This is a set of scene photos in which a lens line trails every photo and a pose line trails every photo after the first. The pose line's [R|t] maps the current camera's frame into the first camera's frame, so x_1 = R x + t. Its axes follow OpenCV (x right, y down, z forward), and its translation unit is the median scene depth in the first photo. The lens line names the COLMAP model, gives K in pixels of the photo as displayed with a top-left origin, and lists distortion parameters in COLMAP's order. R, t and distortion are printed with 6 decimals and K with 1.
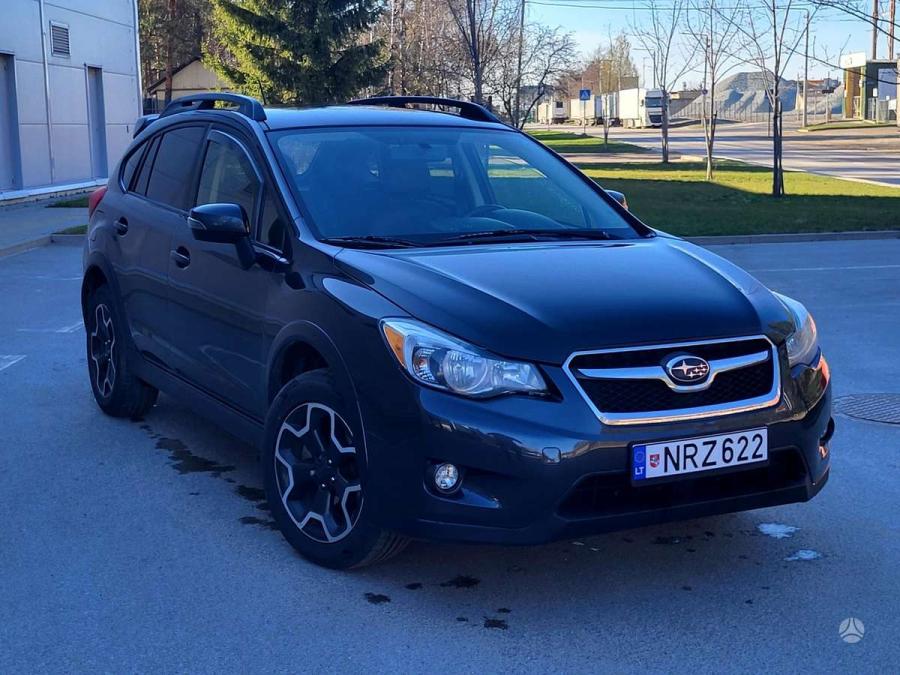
lens RADIAL K [[1388.3, 0, 428.5], [0, 1388.3, 351.6], [0, 0, 1]] dist [0.020361, 0.061008]
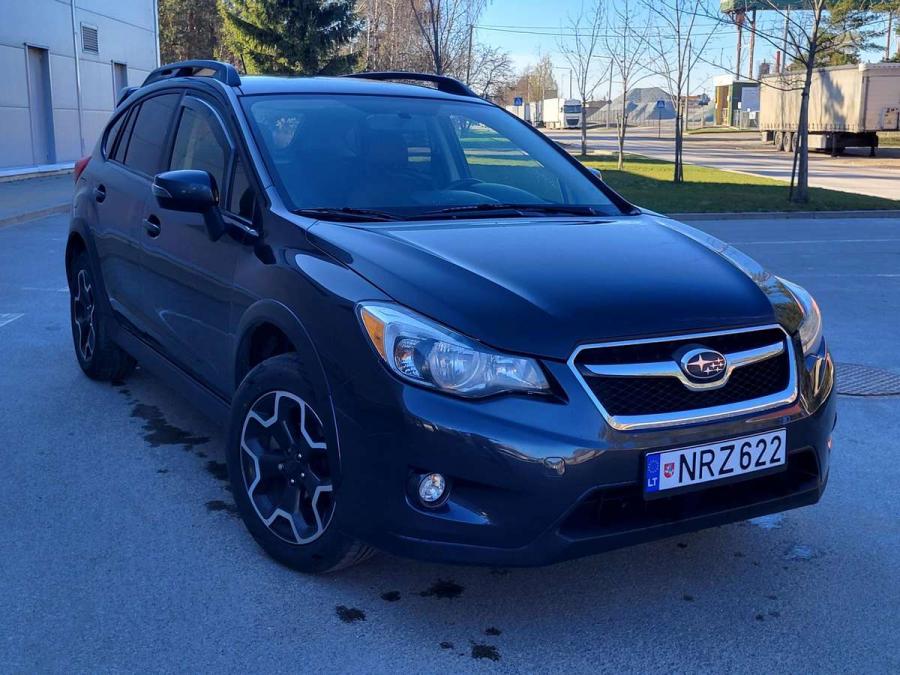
lens RADIAL K [[1063.1, 0, 450.0], [0, 1063.1, 337.5], [0, 0, 1]] dist [0.039539, 0.008323]
pose [[0.998474, 0.012067, 0.053883, -0.010264], [-0.013981, 0.999279, 0.035292, -0.021938], [-0.053418, -0.035991, 0.997923, 0.275086]]
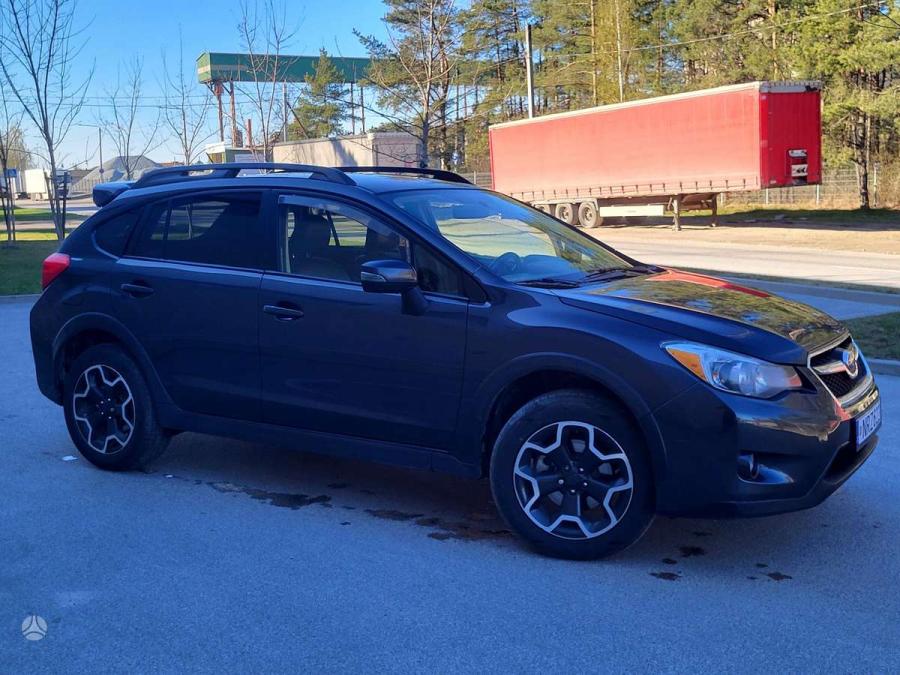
lens RADIAL K [[1063.1, 0, 450.0], [0, 1063.1, 337.5], [0, 0, 1]] dist [0.039539, 0.008323]
pose [[0.864894, -0.081143, 0.495352, -0.549908], [0.096150, 0.995355, -0.004833, -0.034916], [-0.492659, 0.051808, 0.868679, 0.243446]]
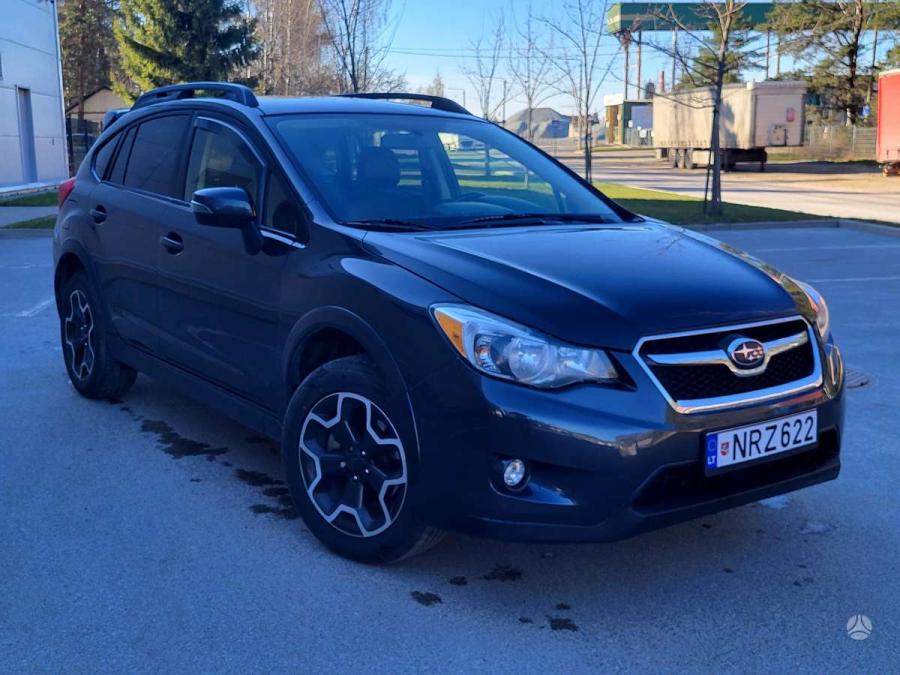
lens RADIAL K [[1070.1, 0, 437.0], [0, 1070.1, 340.0], [0, 0, 1]] dist [0.031639, 0.001904]
pose [[0.990512, -0.016123, 0.136477, -0.109629], [0.013904, 0.999755, 0.017193, -0.010071], [-0.136721, -0.015133, 0.990494, 0.237255]]
